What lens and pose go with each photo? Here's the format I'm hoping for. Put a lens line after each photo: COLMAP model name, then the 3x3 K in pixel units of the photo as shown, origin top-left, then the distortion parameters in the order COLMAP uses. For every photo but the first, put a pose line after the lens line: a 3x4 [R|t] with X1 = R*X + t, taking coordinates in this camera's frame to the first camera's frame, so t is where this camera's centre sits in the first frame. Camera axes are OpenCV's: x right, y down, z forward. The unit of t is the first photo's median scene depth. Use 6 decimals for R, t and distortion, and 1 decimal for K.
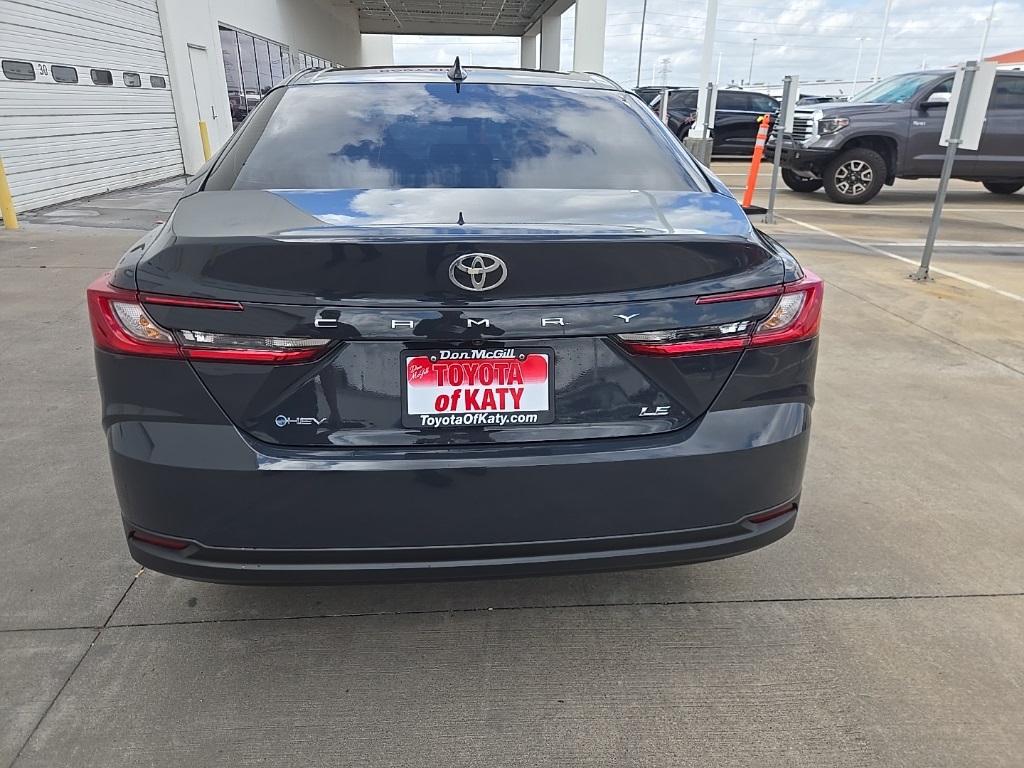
lens RADIAL K [[690.2, 0, 512.0], [0, 690.2, 384.0], [0, 0, 1]] dist [0.071715, -0.058555]
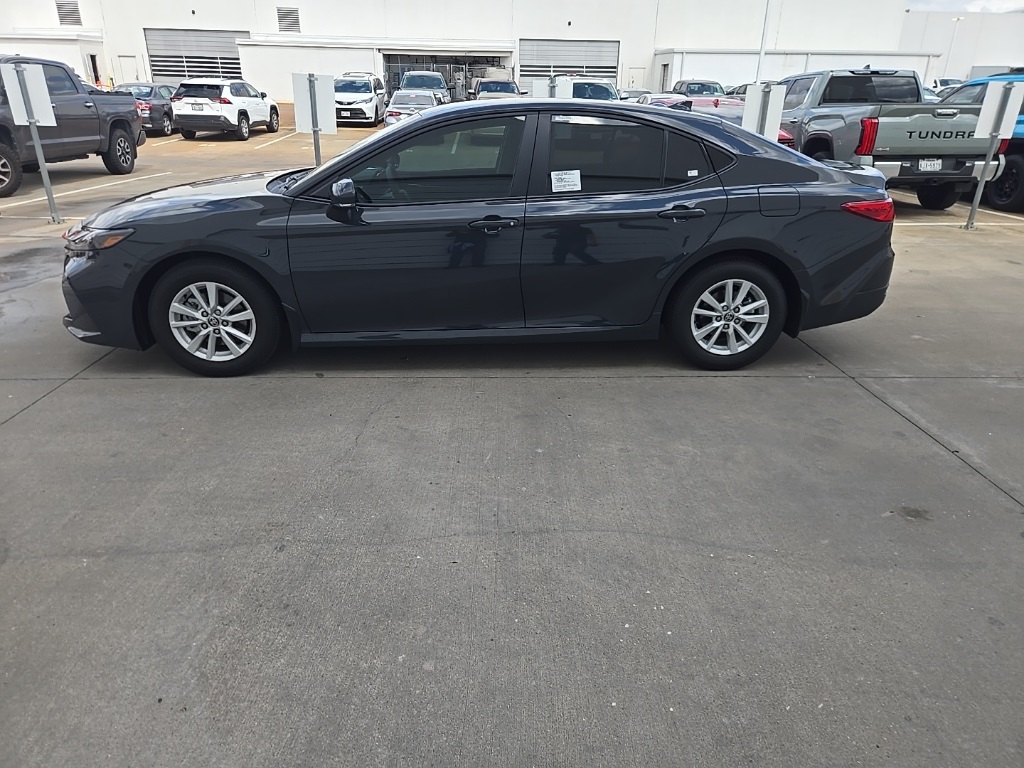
lens RADIAL K [[690.2, 0, 512.0], [0, 690.2, 384.0], [0, 0, 1]] dist [0.071715, -0.058555]
pose [[0.024398, -0.391755, 0.919746, -3.436718], [0.353458, 0.863977, 0.358624, -1.027748], [-0.935132, 0.316342, 0.159548, 2.172766]]
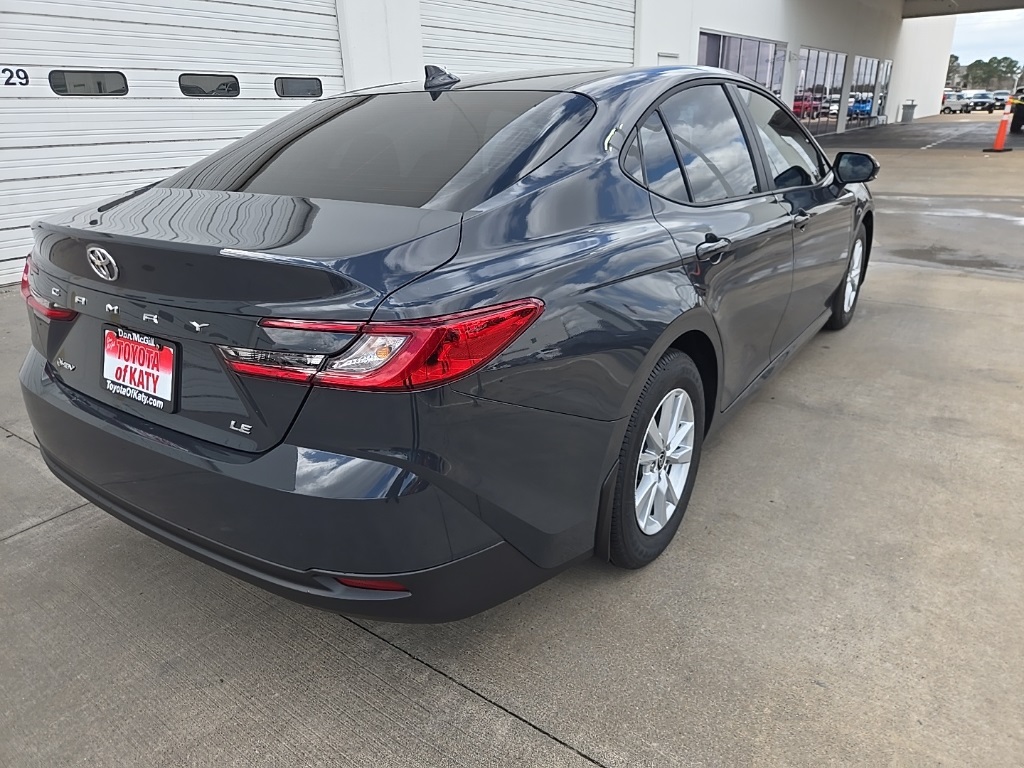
lens RADIAL K [[690.2, 0, 512.0], [0, 690.2, 384.0], [0, 0, 1]] dist [0.071715, -0.058555]
pose [[0.764425, 0.208189, -0.610174, 1.127599], [-0.207775, 0.975484, 0.072531, -0.178264], [0.610315, 0.071334, 0.788941, 0.468051]]
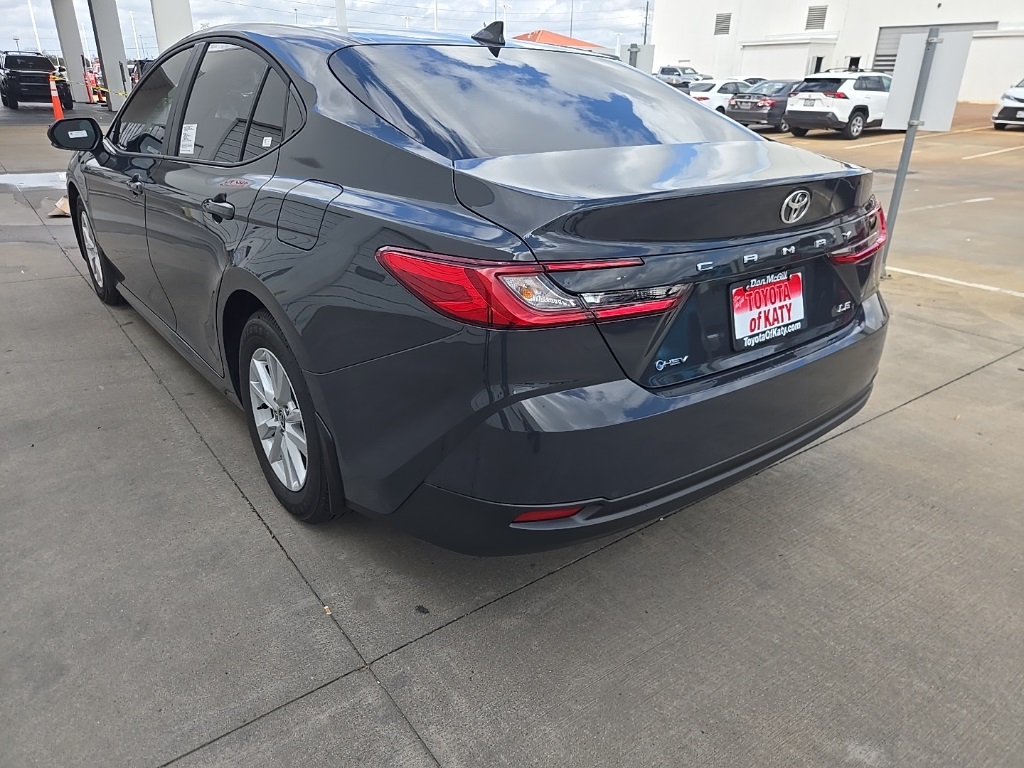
lens RADIAL K [[690.2, 0, 512.0], [0, 690.2, 384.0], [0, 0, 1]] dist [0.071715, -0.058555]
pose [[0.839542, -0.207895, 0.501946, -1.054637], [0.190377, 0.977884, 0.086598, -0.054531], [-0.508848, 0.022857, 0.860553, 0.190206]]
